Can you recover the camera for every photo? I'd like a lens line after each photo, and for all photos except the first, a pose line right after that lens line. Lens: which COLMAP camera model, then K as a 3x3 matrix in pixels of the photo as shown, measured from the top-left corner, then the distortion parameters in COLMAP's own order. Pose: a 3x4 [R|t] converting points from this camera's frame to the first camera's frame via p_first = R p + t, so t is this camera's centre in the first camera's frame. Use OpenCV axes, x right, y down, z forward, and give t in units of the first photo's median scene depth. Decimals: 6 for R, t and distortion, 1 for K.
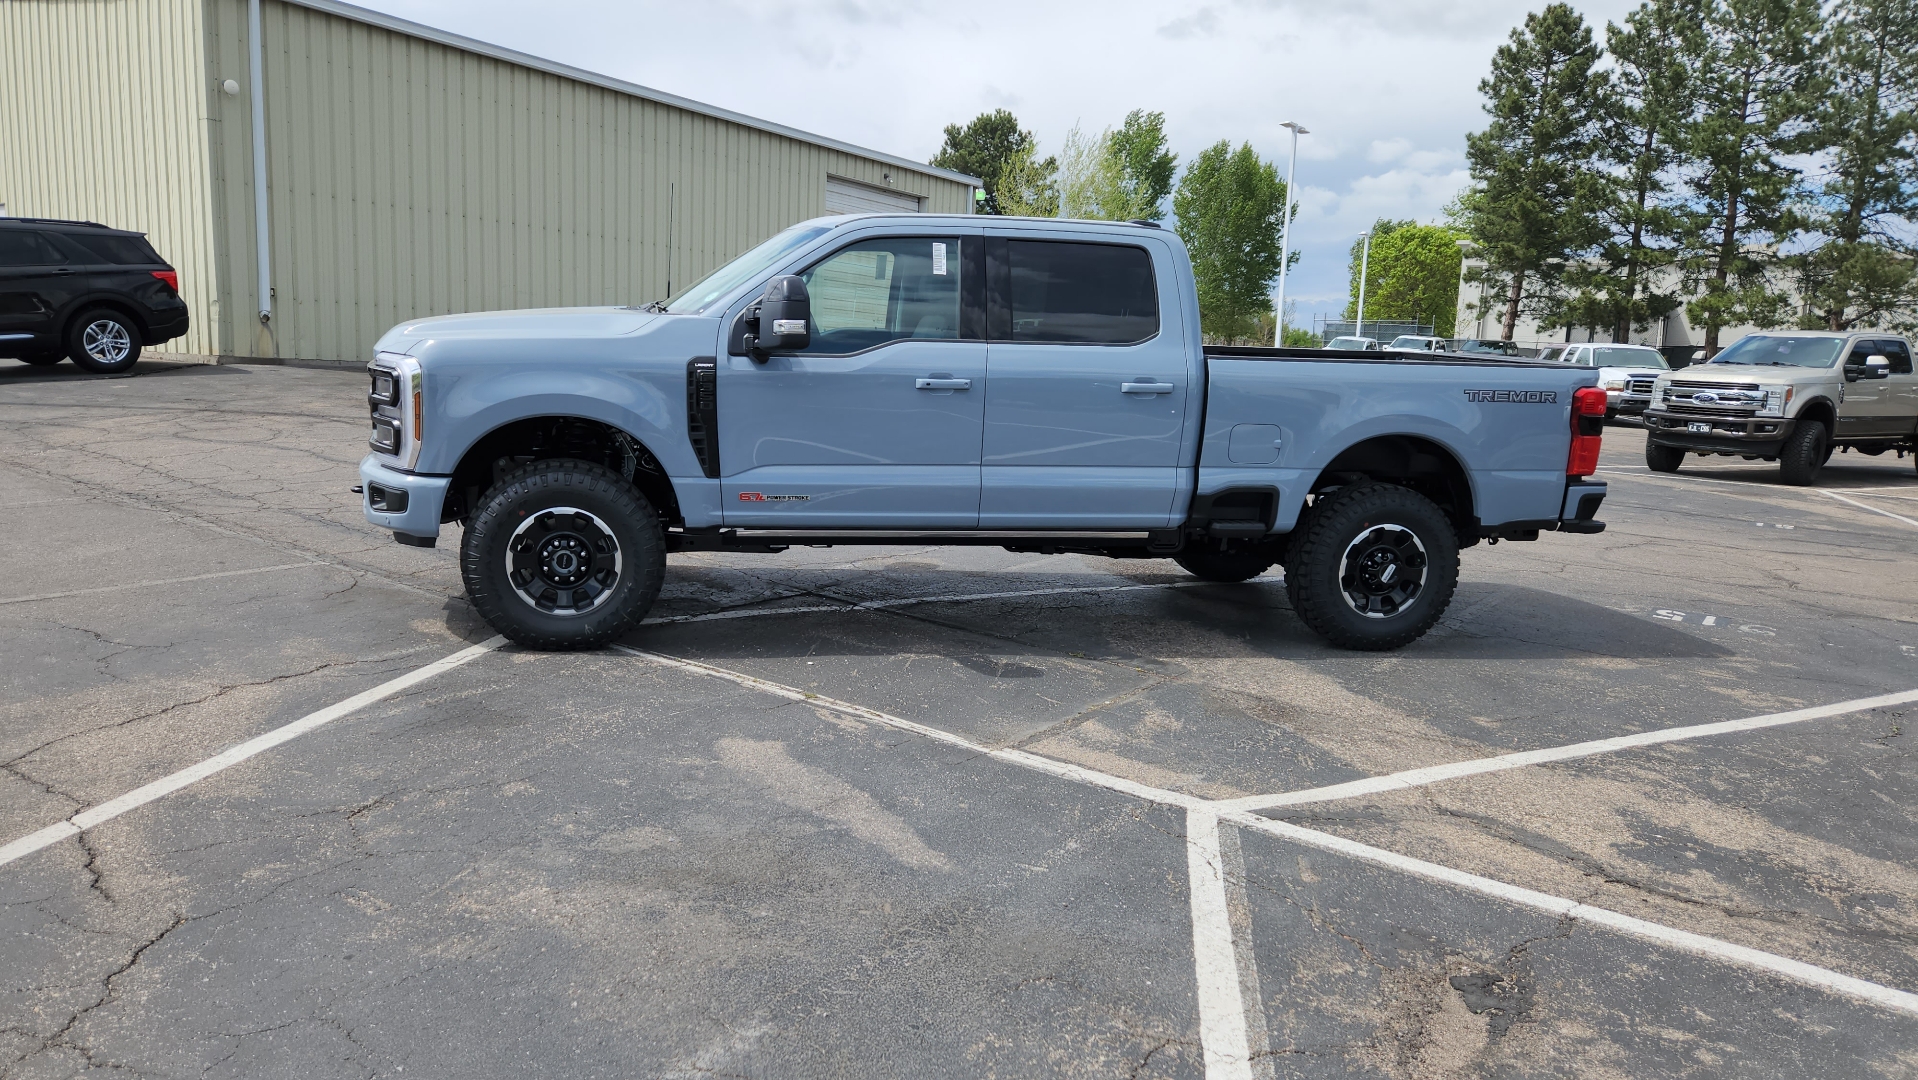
lens RADIAL K [[1280.1, 0, 921.6], [0, 1280.1, 544.9], [0, 0, 1]] dist [0.073814, -0.057684]
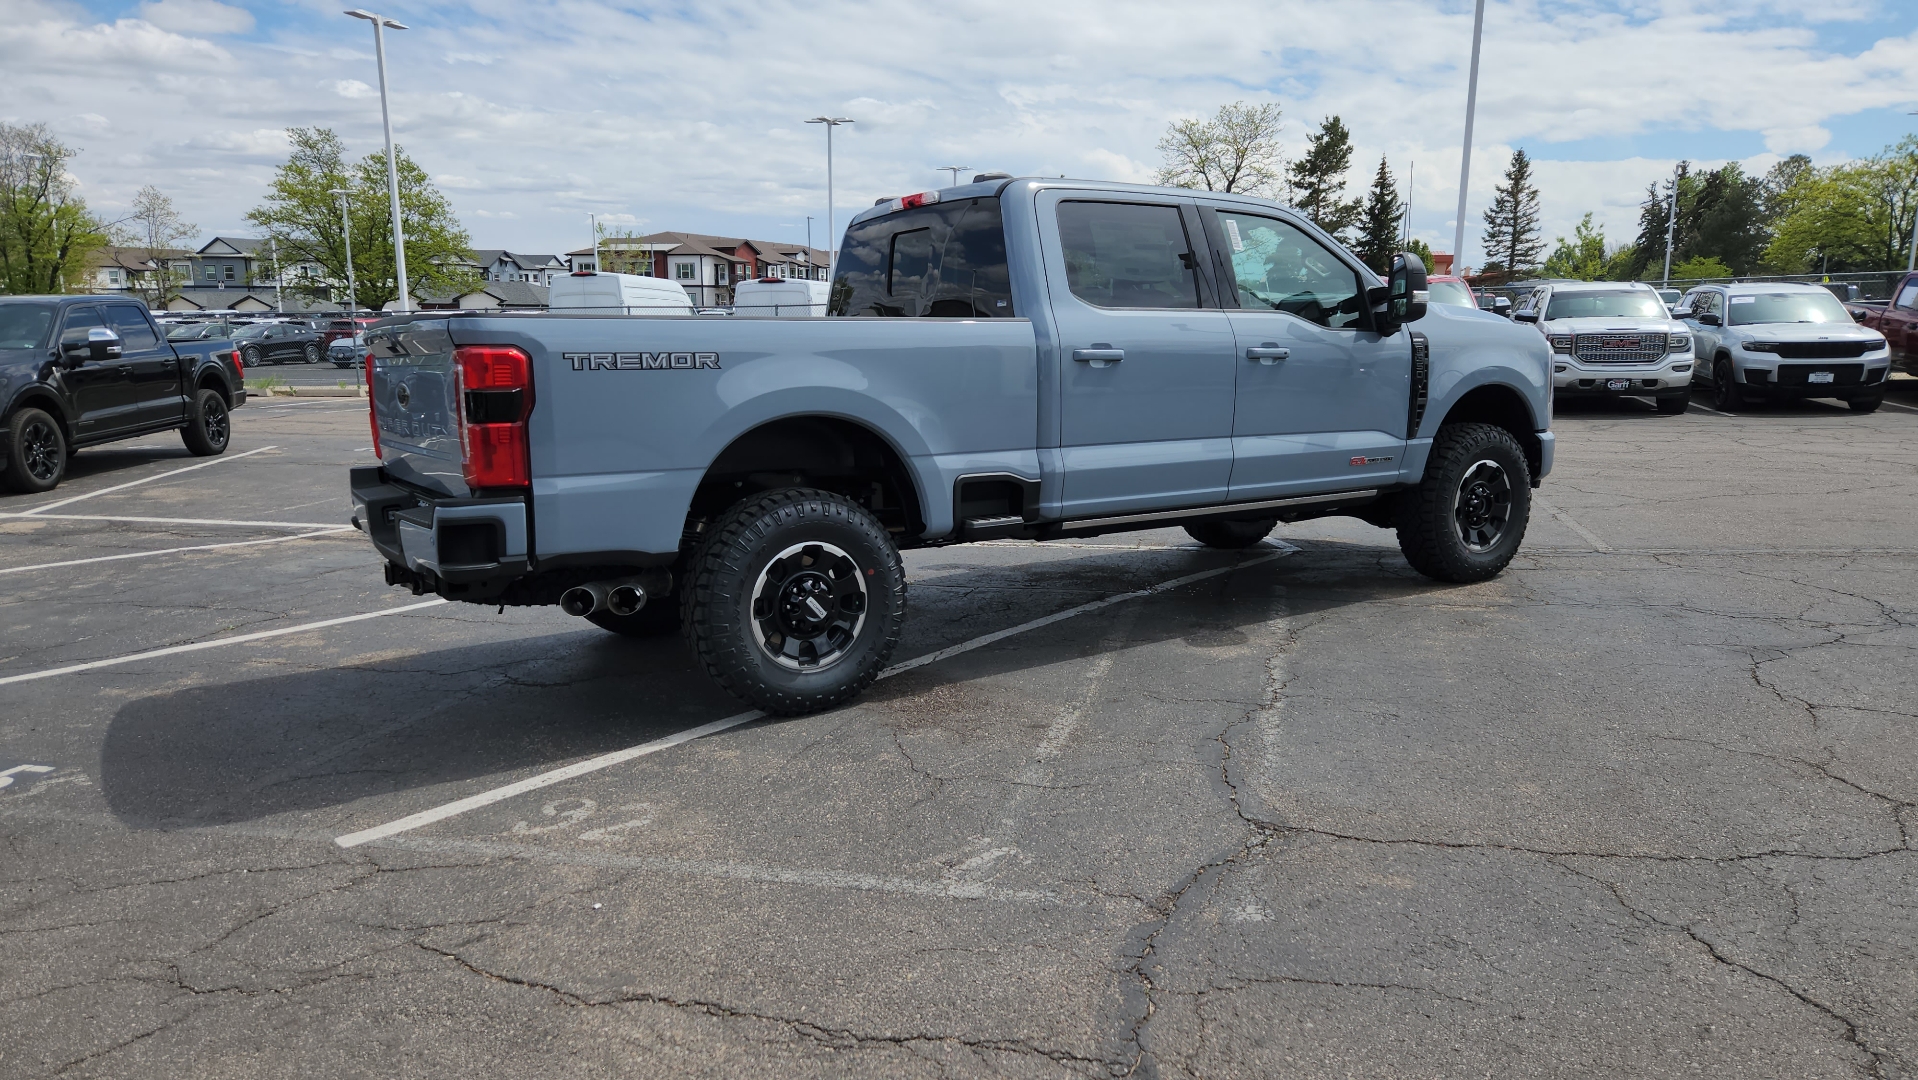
lens RADIAL K [[1280.1, 0, 942.6], [0, 1280.1, 539.9], [0, 0, 1]] dist [0.073814, -0.057684]
pose [[-0.936964, 0.022123, -0.348725, 0.551000], [-0.087065, 0.951737, 0.294305, -0.334118], [0.338406, 0.306115, -0.889818, 2.231523]]
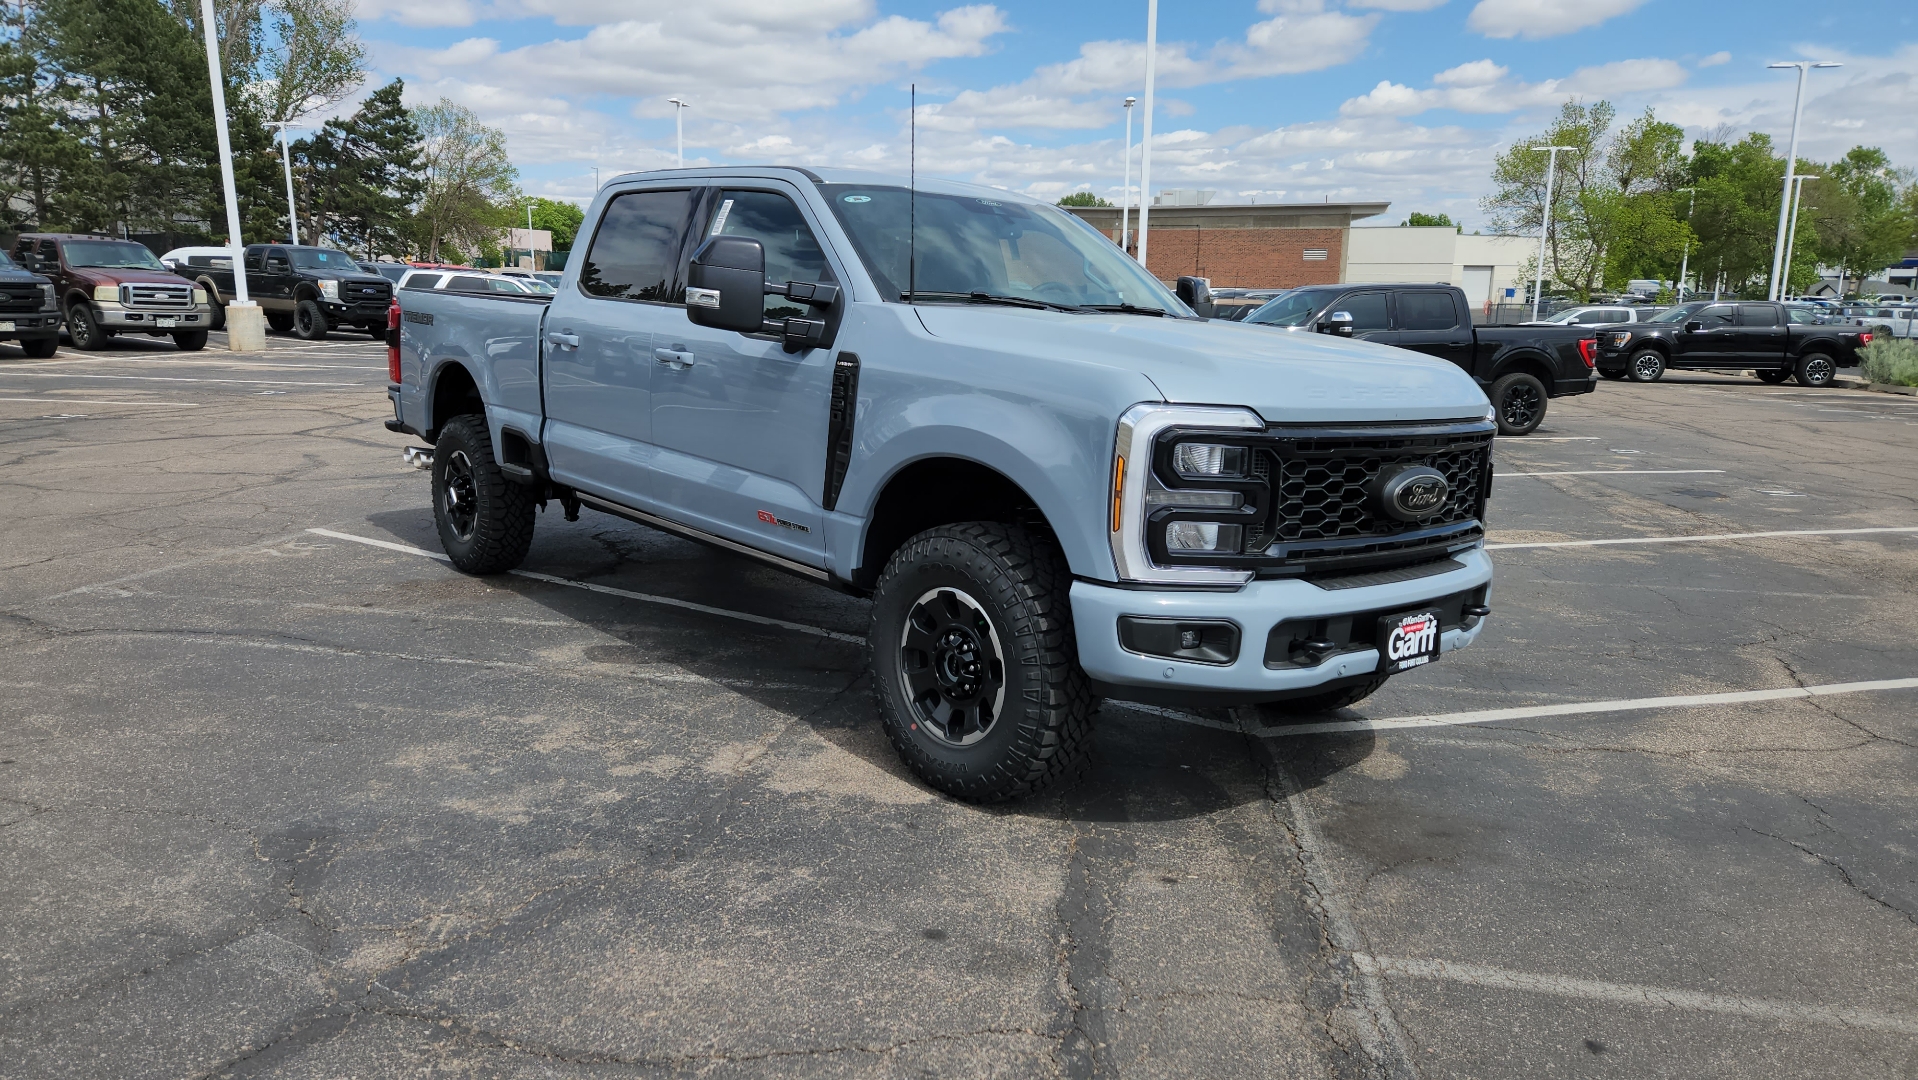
lens RADIAL K [[1280.1, 0, 923.8], [0, 1280.1, 535.2], [0, 0, 1]] dist [0.073814, -0.057684]
pose [[-0.463885, -0.225298, 0.856768, -0.915522], [0.089792, 0.950183, 0.298479, -0.326748], [-0.881333, 0.215391, -0.420545, 1.602411]]
